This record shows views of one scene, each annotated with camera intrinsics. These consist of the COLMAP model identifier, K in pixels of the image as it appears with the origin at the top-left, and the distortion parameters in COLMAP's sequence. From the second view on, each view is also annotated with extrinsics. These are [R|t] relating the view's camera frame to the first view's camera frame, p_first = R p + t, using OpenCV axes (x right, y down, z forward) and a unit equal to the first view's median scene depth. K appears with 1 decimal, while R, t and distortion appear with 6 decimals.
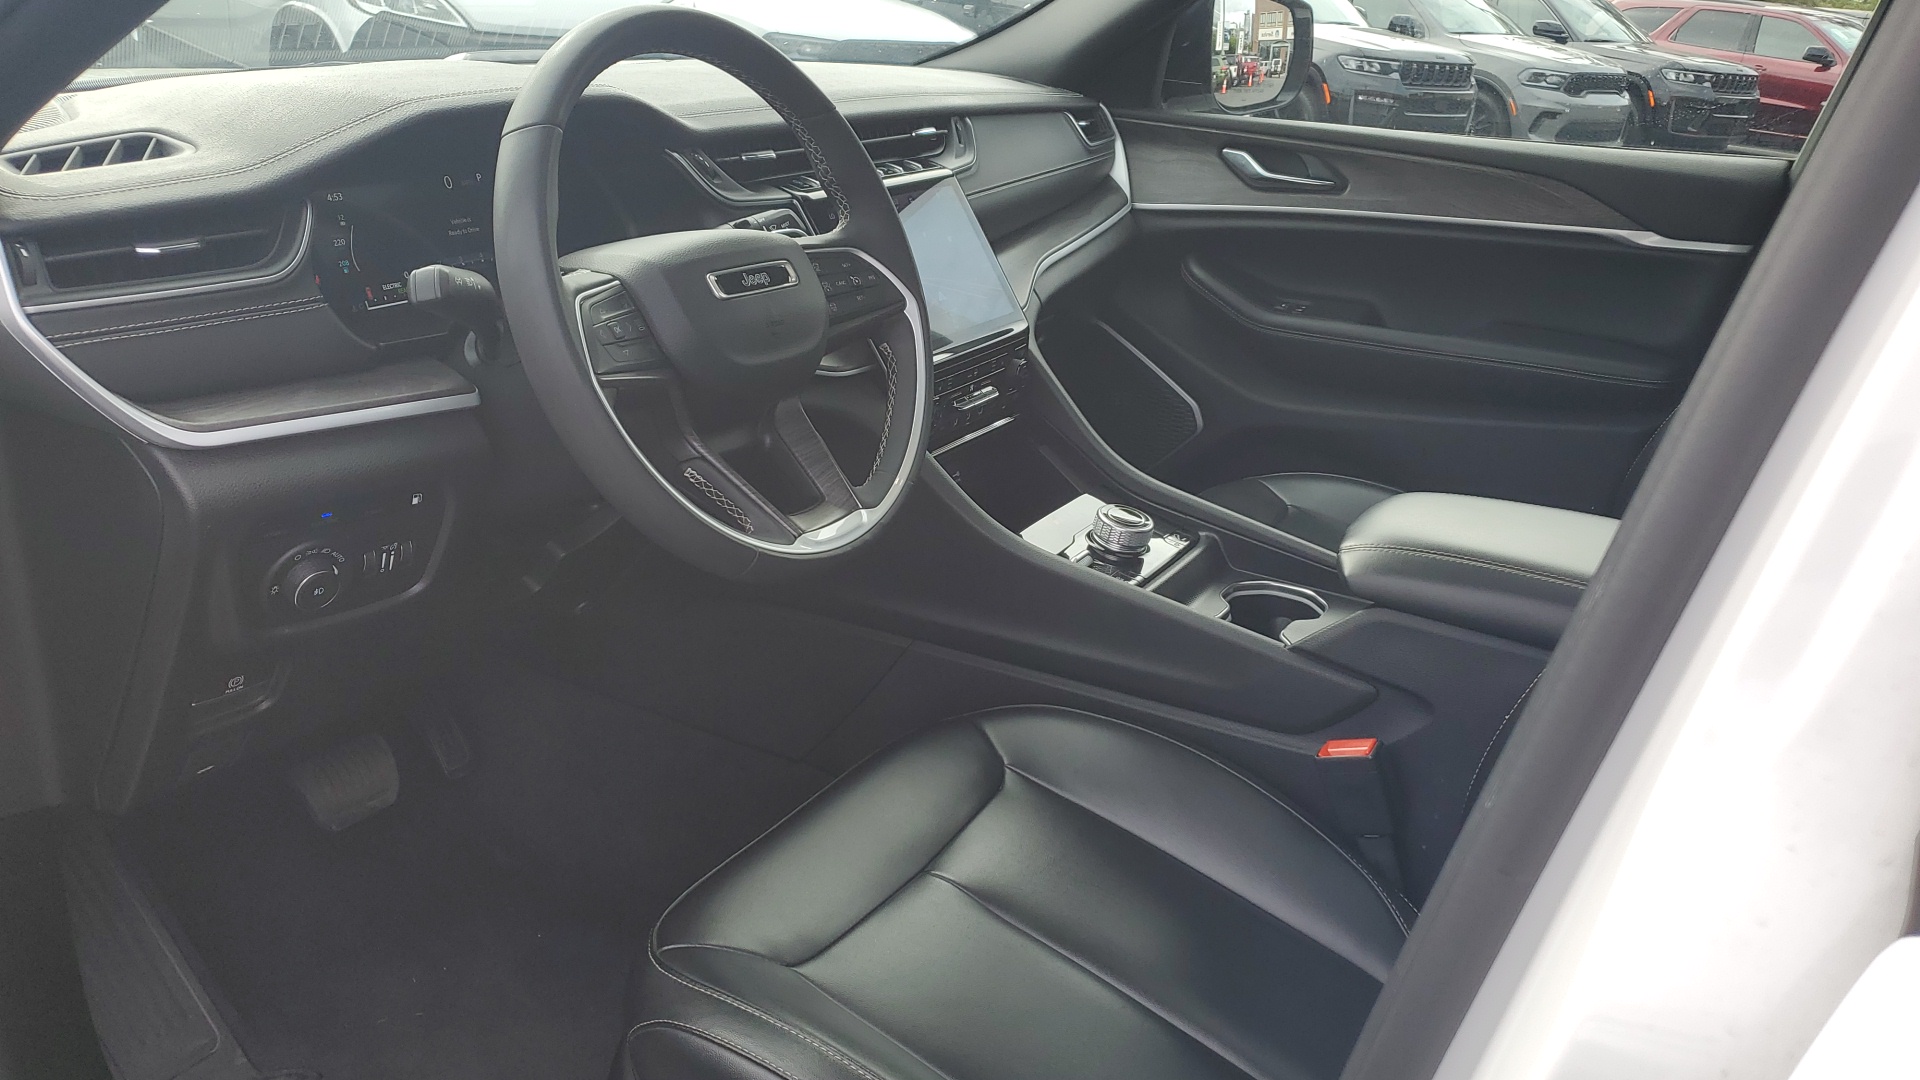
lens RADIAL K [[1546.1, 0, 960.1], [0, 1546.1, 534.2], [0, 0, 1]] dist [0.036099, -0.068475]
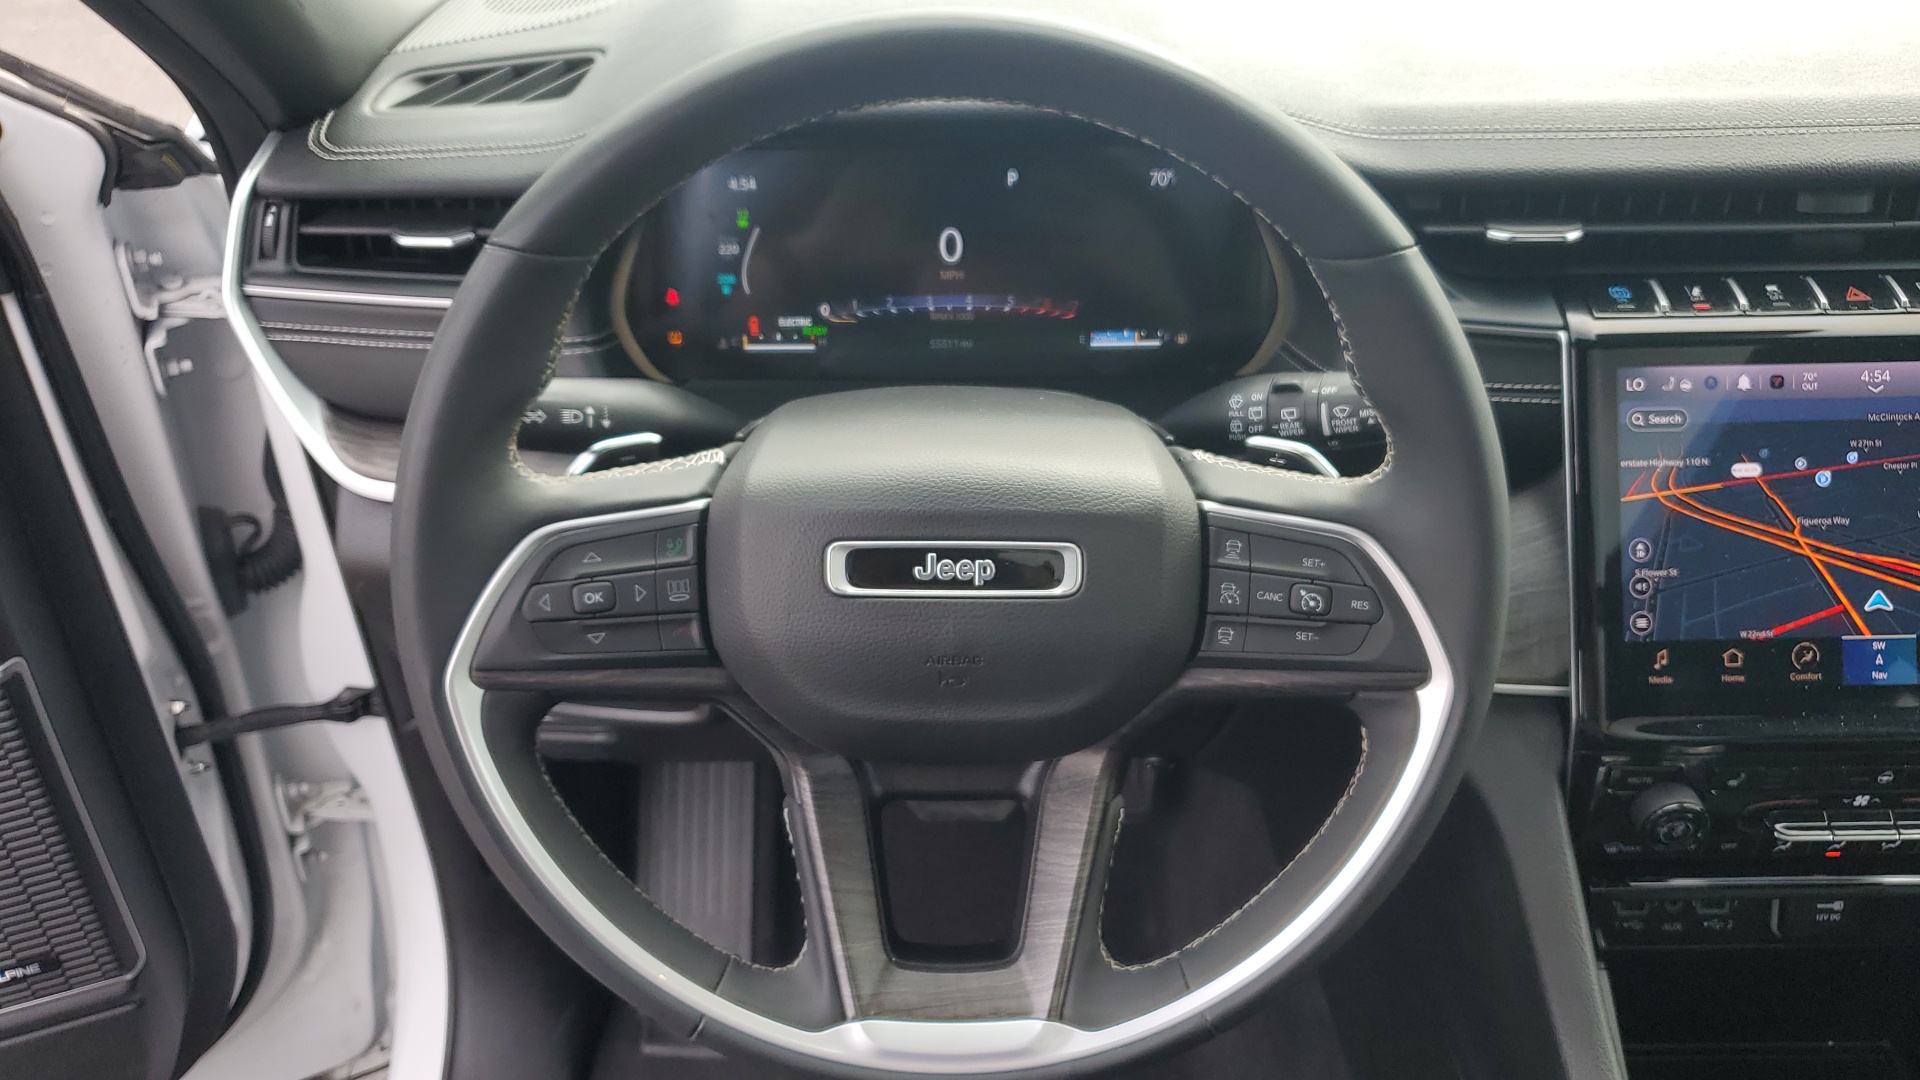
lens RADIAL K [[1546.1, 0, 950.5], [0, 1546.1, 543.2], [0, 0, 1]] dist [0.036099, -0.068475]
pose [[0.514223, 0.431248, -0.741350, 0.184991], [-0.266088, 0.901956, 0.340107, -0.259205], [0.815336, 0.022373, 0.578556, 0.519326]]
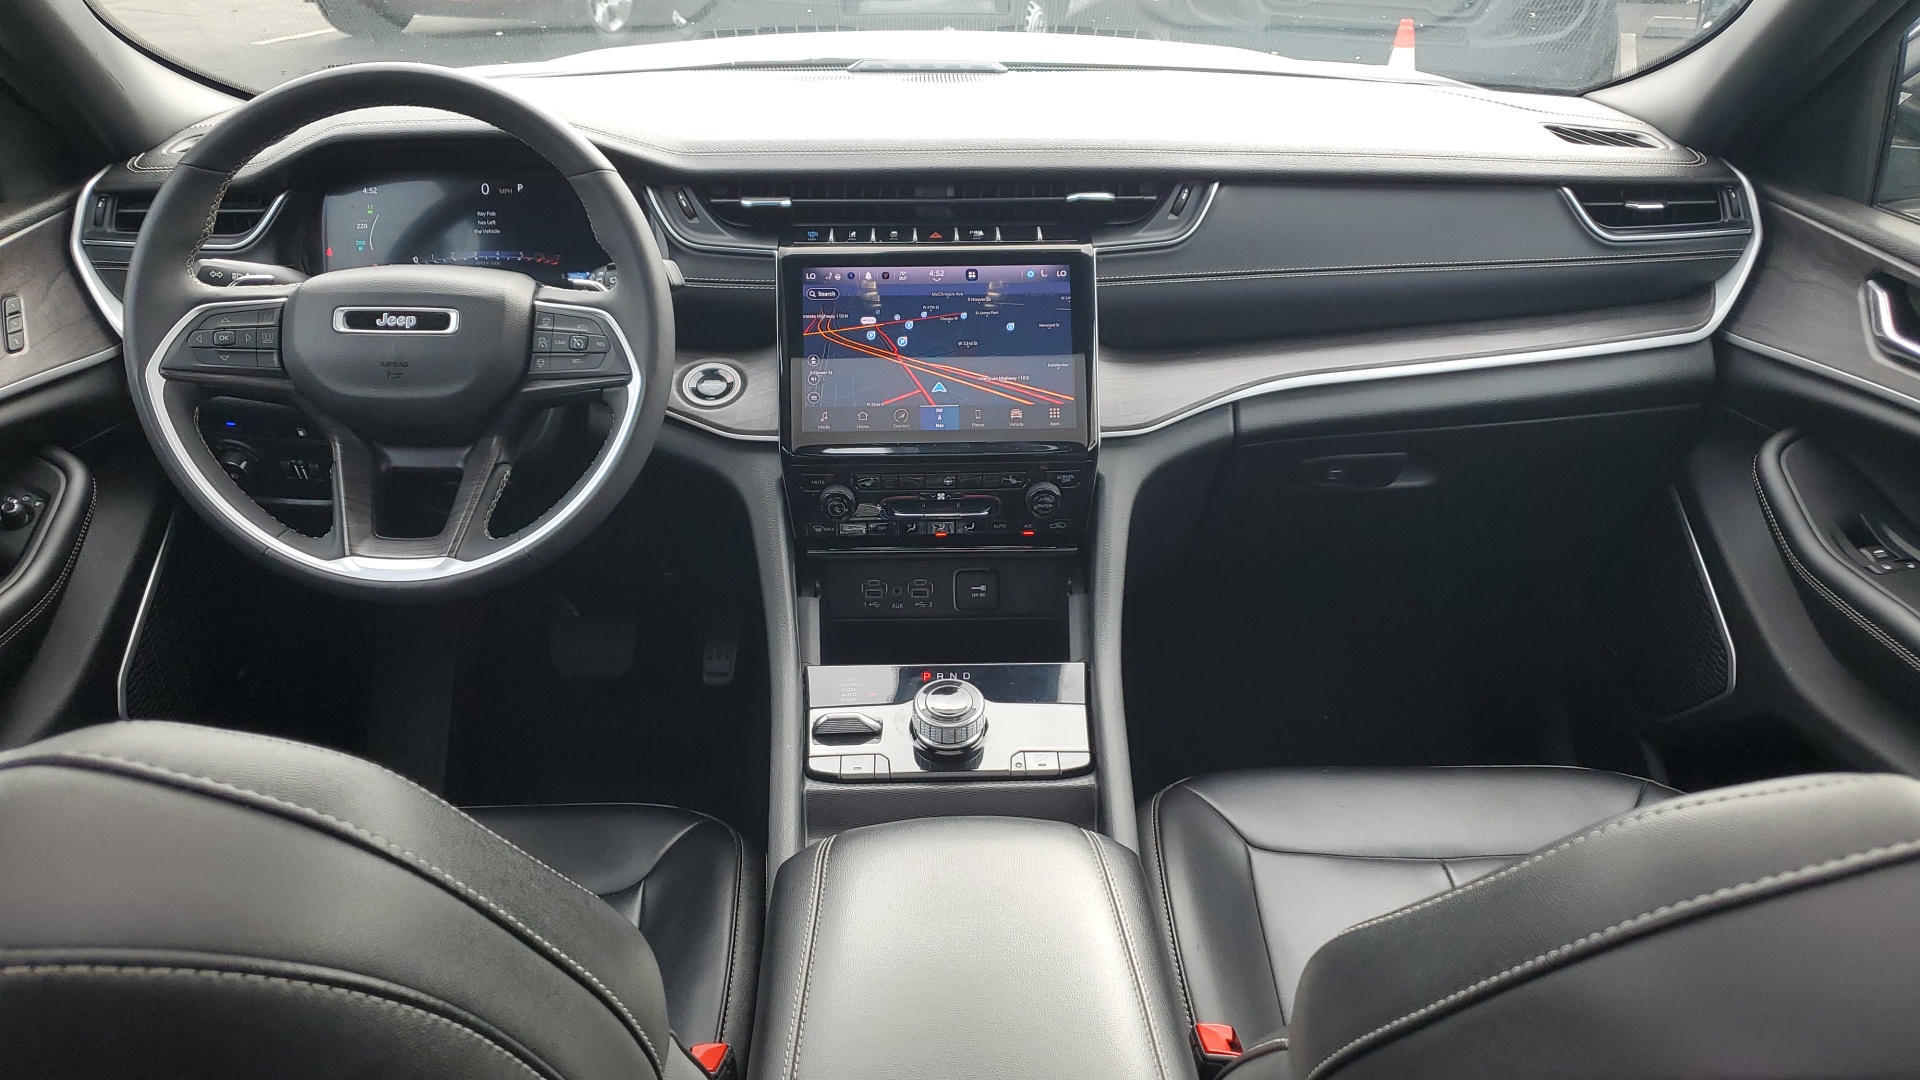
lens RADIAL K [[1546.1, 0, 987.6], [0, 1546.1, 616.4], [0, 0, 1]] dist [0.036099, -0.068475]
pose [[0.538430, 0.342026, -0.770137, 0.744901], [-0.269998, 0.935764, 0.226818, -0.244985], [0.798245, 0.085810, 0.596190, 0.520106]]
